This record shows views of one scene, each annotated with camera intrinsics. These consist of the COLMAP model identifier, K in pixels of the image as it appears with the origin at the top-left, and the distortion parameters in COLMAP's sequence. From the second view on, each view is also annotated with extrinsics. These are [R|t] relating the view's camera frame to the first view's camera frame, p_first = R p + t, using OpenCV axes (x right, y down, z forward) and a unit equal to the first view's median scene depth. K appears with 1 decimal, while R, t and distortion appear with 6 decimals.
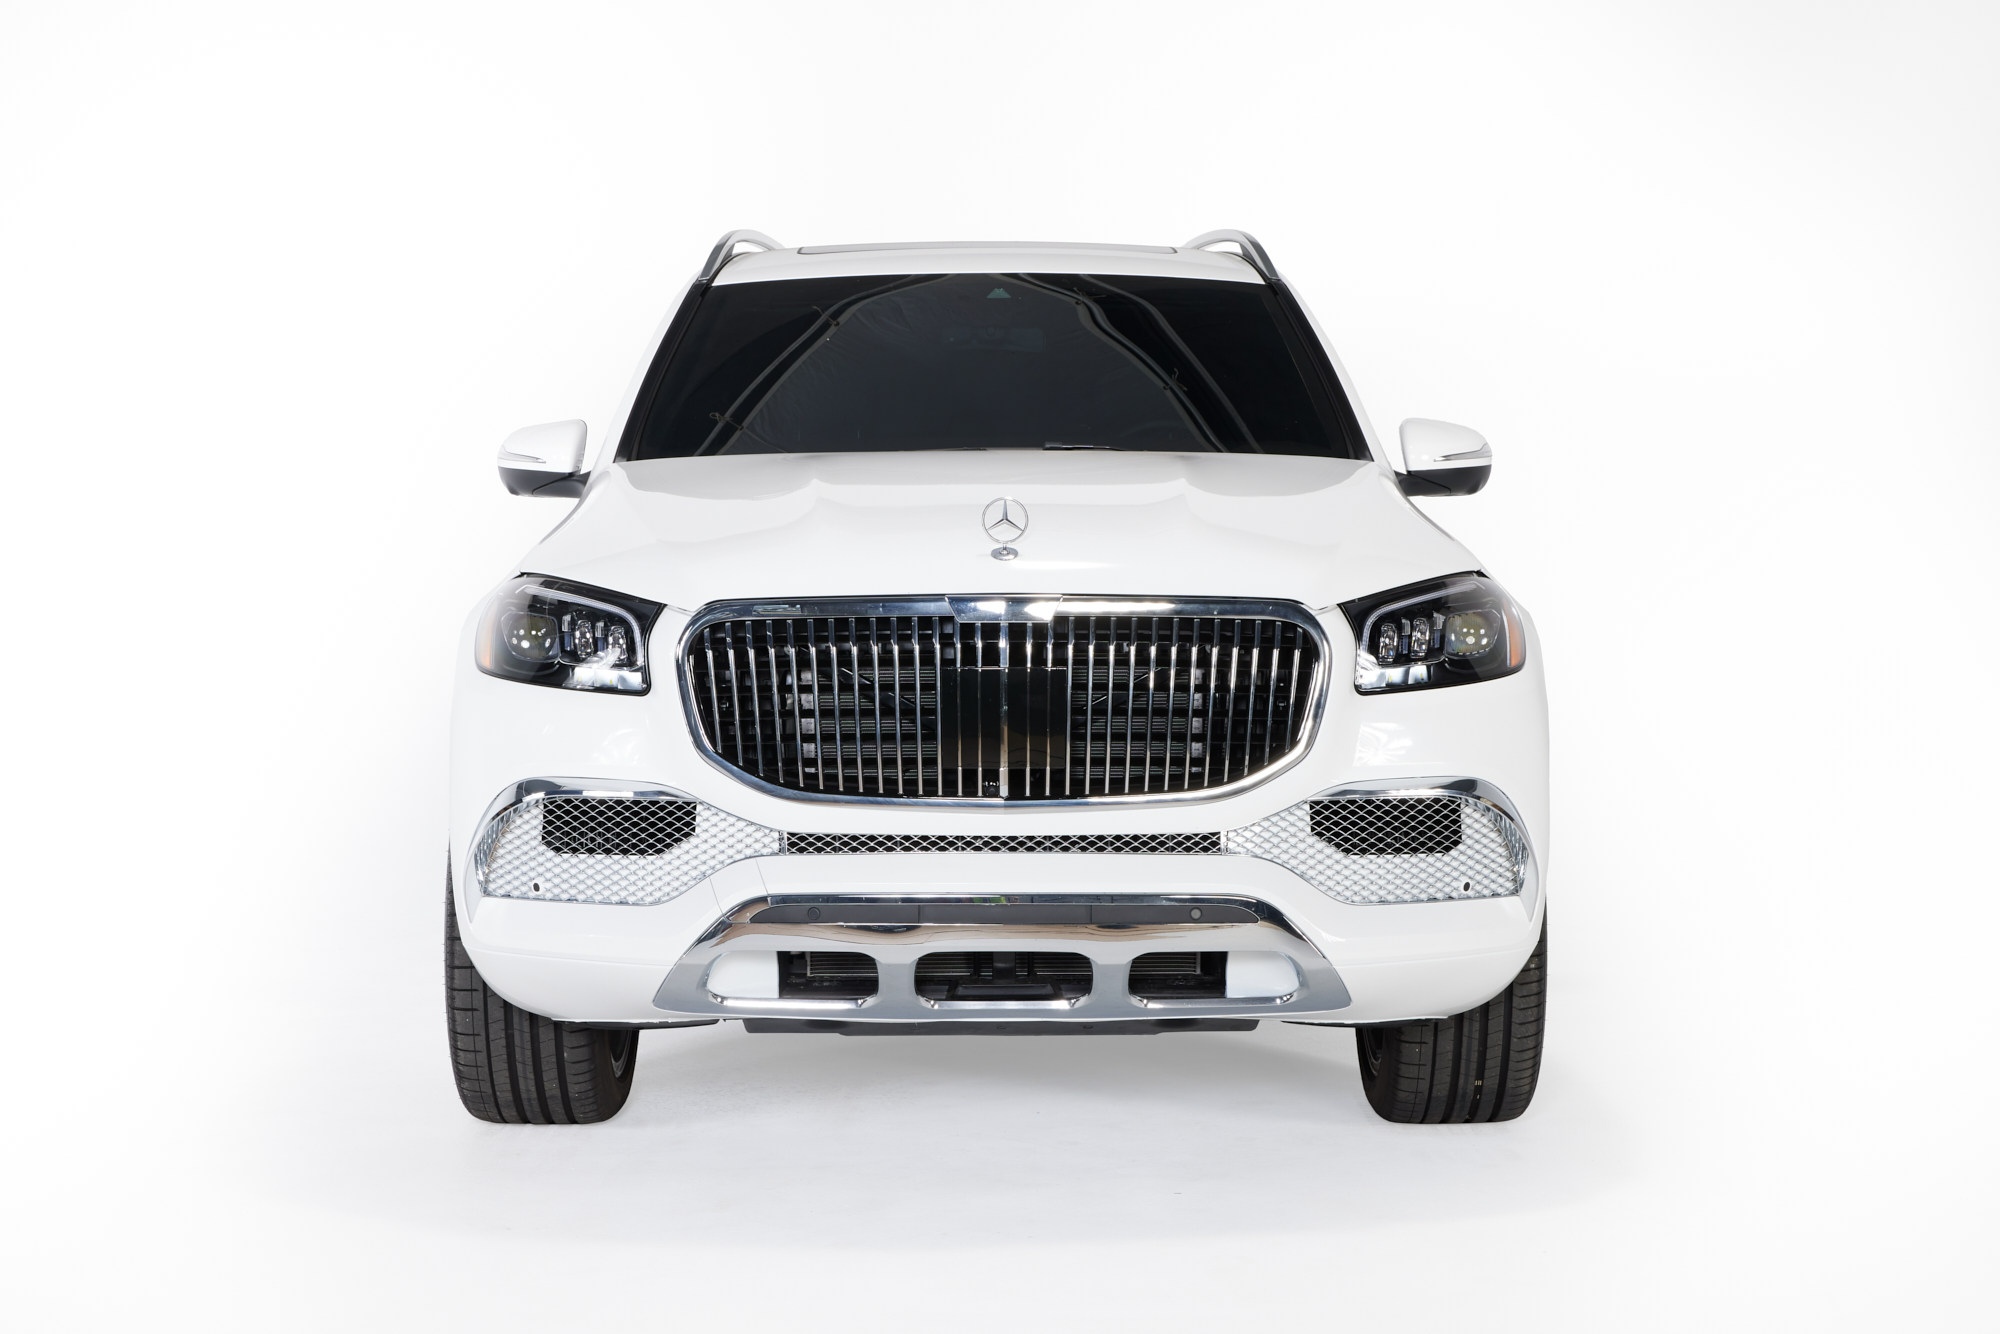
lens RADIAL K [[2912.9, 0, 998.6], [0, 2912.9, 678.5], [0, 0, 1]] dist [-0.268102, 0.000000]
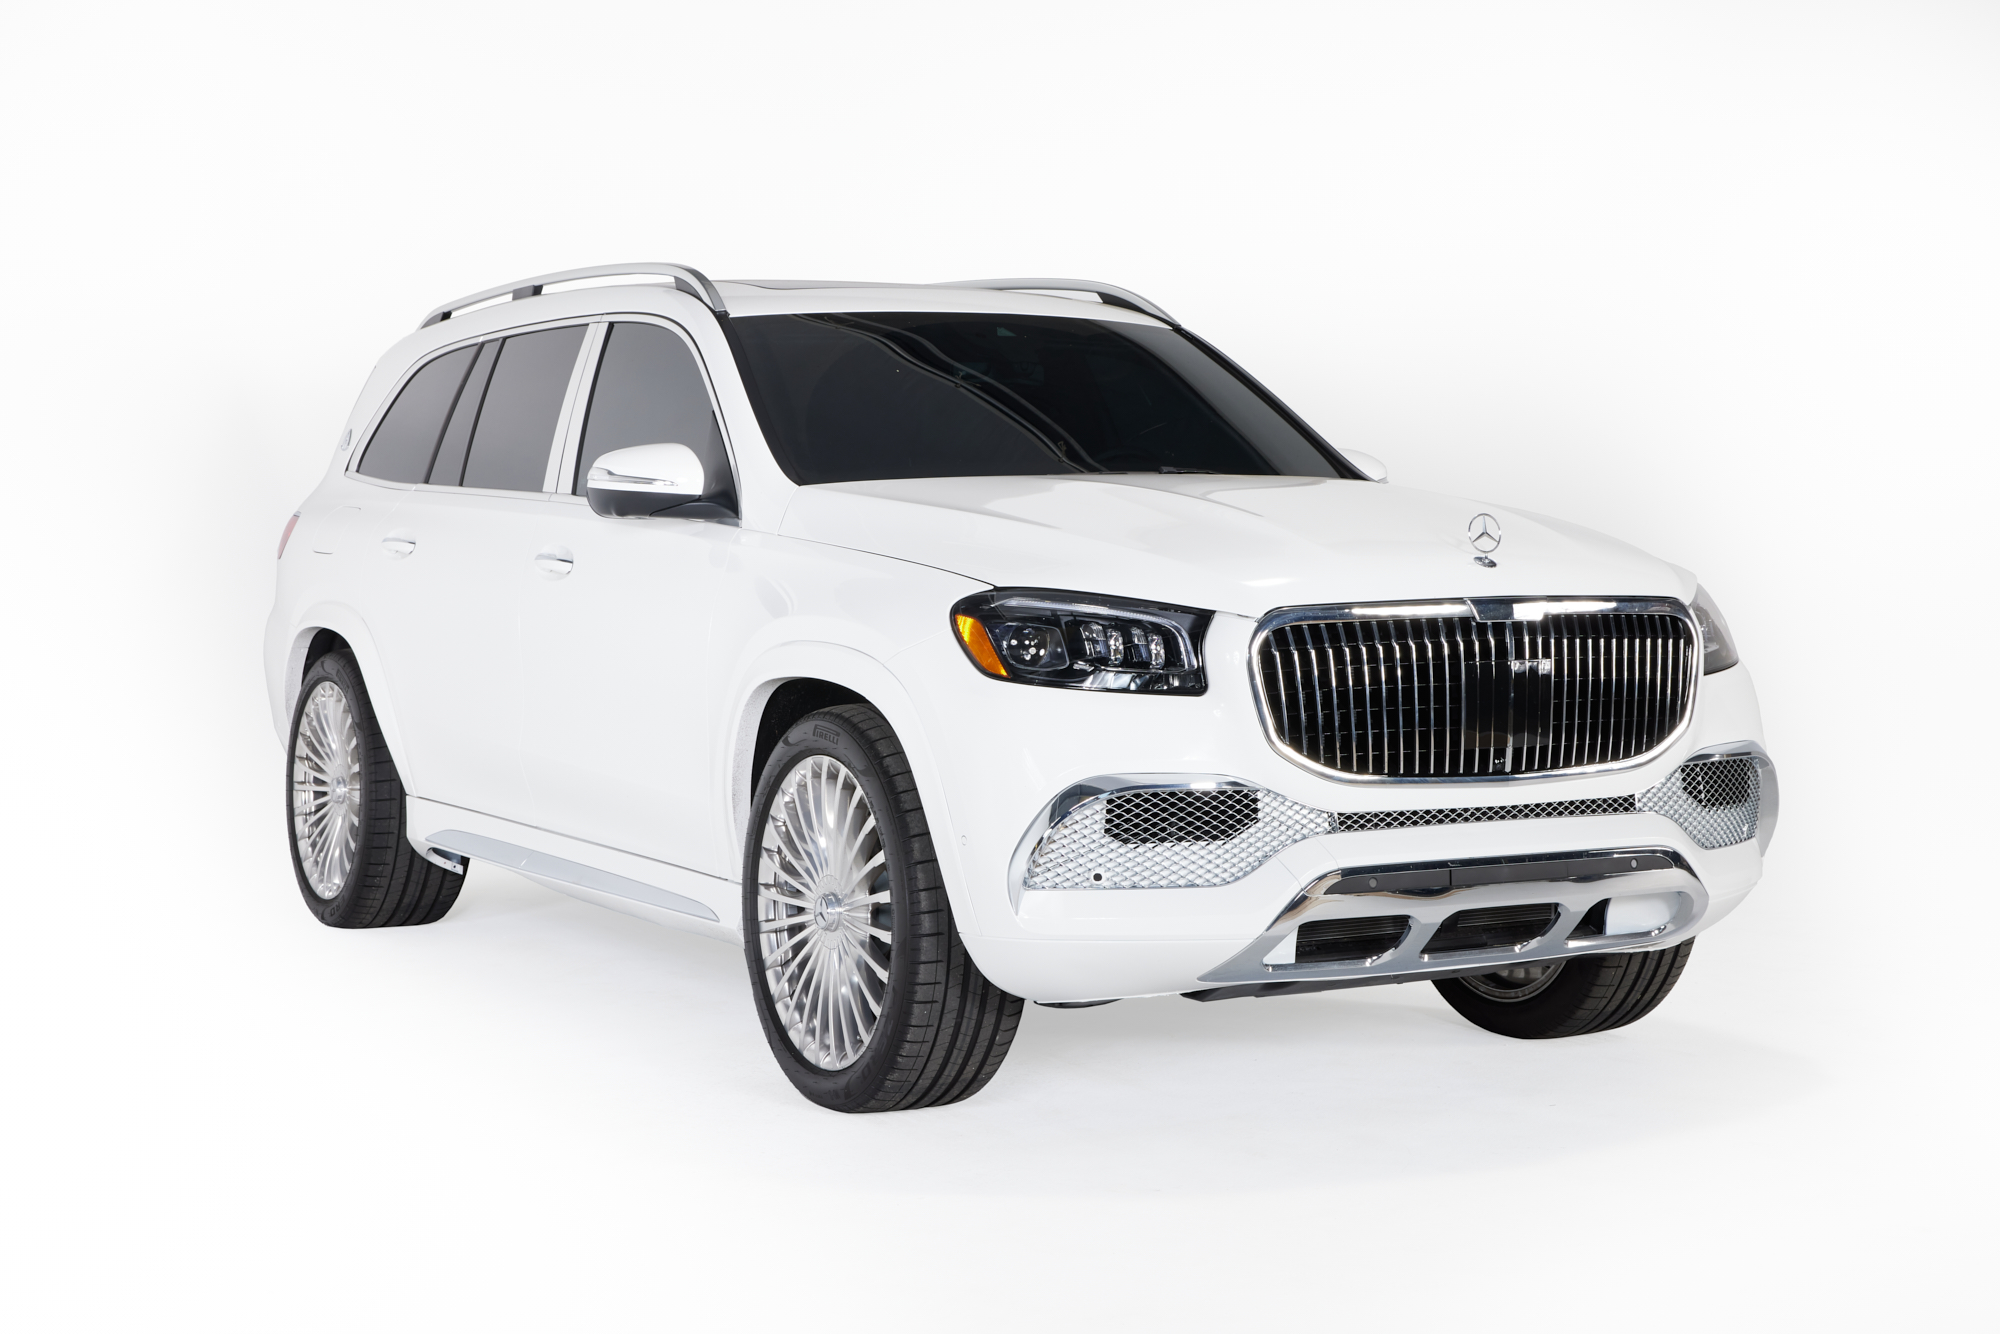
lens RADIAL K [[2912.9, 0, 1003.1], [0, 2912.9, 652.3], [0, 0, 1]] dist [-0.268102, 0.000000]
pose [[0.939584, -0.029454, 0.341050, -0.571636], [0.035382, 0.999311, -0.011172, -0.001167], [-0.340486, 0.022564, 0.939979, -0.015167]]
